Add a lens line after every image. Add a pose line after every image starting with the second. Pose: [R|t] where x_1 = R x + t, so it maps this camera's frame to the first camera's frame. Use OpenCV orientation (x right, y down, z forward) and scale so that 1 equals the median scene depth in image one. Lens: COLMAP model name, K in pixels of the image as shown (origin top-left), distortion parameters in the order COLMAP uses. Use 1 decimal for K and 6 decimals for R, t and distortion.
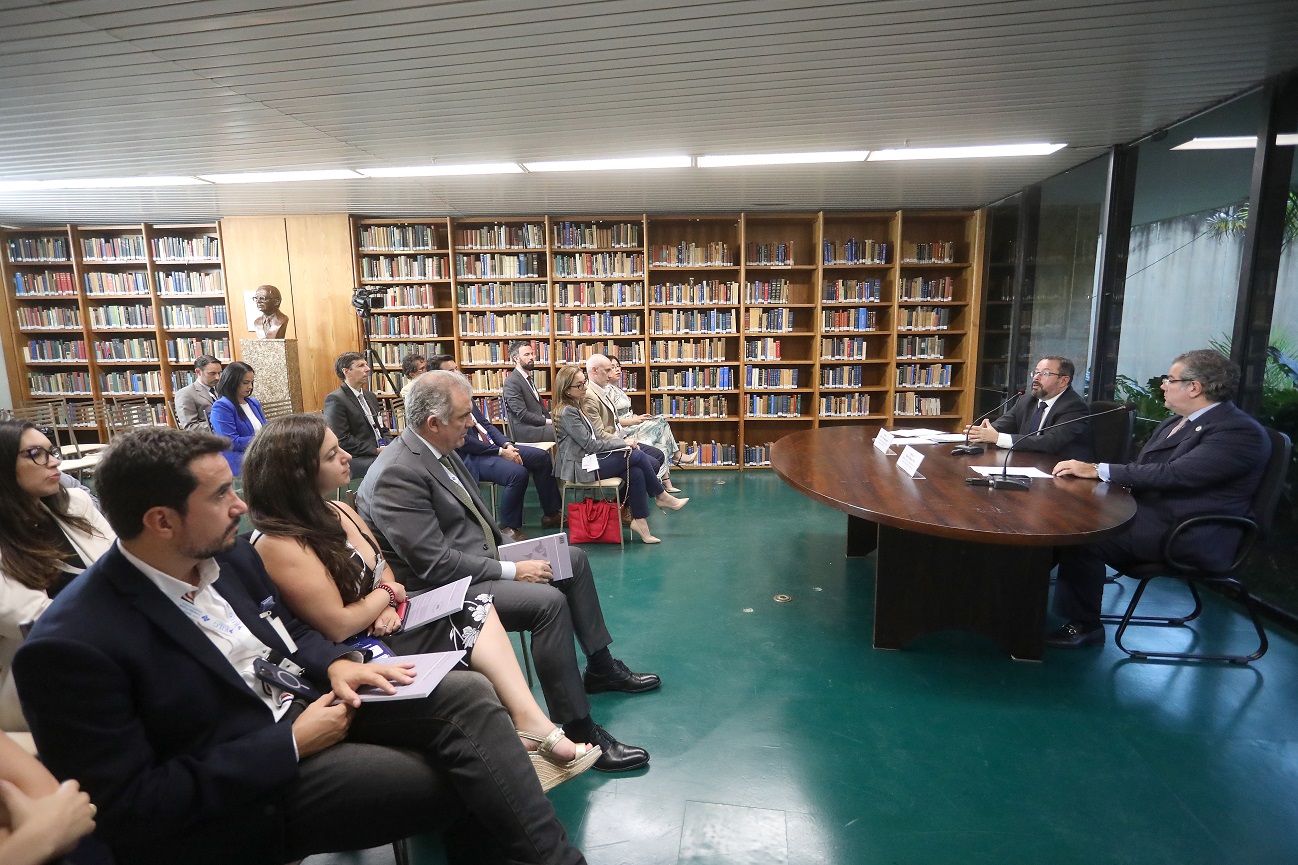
lens RADIAL K [[676.4, 0, 649.0], [0, 676.4, 432.5], [0, 0, 1]] dist [-0.002353, 0.001516]
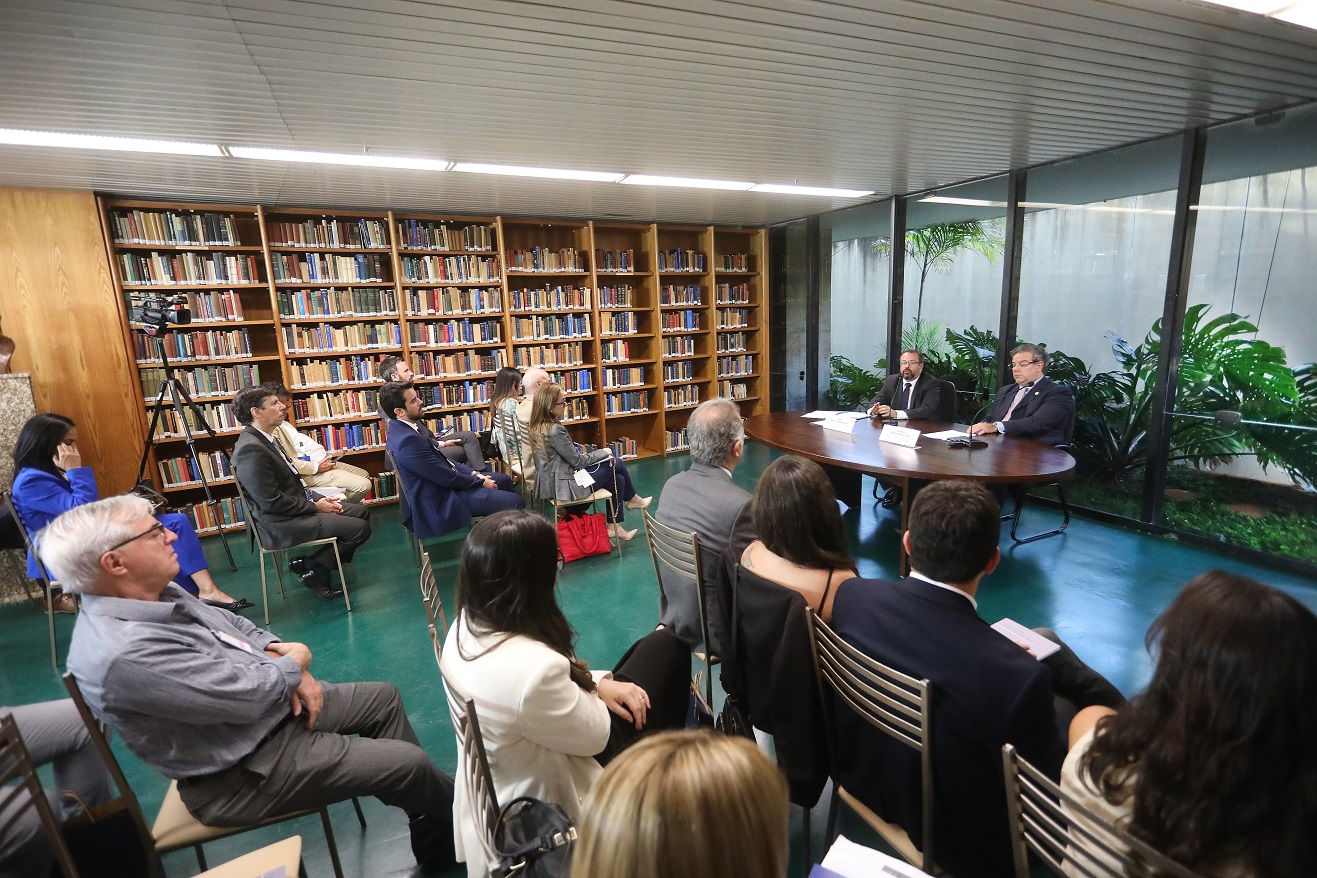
lens RADIAL K [[686.3, 0, 658.5], [0, 686.3, 439.0], [0, 0, 1]] dist [-0.002353, 0.001516]
pose [[0.820293, -0.124374, 0.558257, -0.392492], [0.108742, 0.992180, 0.061264, -0.044373], [-0.561511, 0.010451, 0.827403, 0.071812]]
